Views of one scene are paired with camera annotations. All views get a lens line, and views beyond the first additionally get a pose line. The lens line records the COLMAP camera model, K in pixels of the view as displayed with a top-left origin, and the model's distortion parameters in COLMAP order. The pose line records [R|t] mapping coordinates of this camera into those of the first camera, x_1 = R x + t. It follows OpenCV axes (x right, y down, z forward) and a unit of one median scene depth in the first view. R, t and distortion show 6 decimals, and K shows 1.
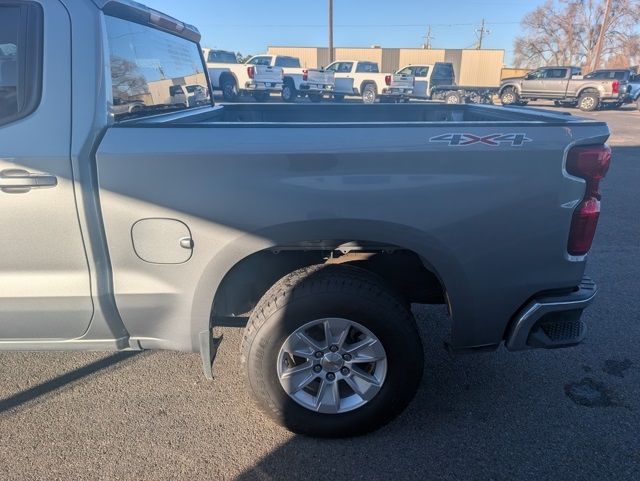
lens RADIAL K [[458.6, 0, 324.8], [0, 458.6, 243.7], [0, 0, 1]] dist [0.021927, -0.016988]
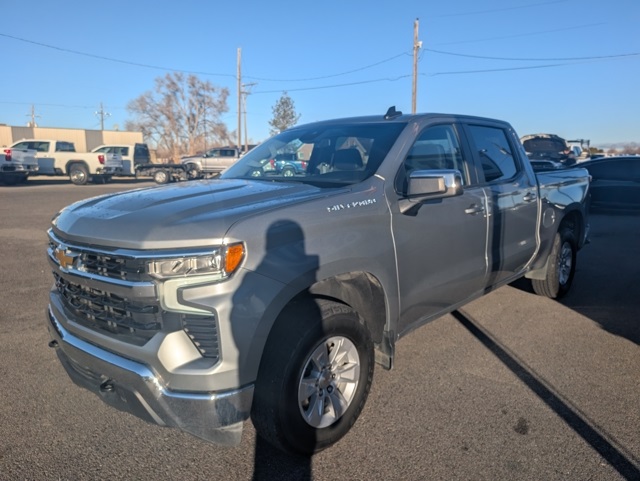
lens RADIAL K [[458.6, 0, 325.8], [0, 458.6, 236.5], [0, 0, 1]] dist [0.021927, -0.016988]
pose [[0.695886, -0.132403, 0.705841, -0.247938], [0.251975, 0.965389, -0.067331, -0.003497], [-0.672496, 0.224709, 0.705163, 0.002805]]
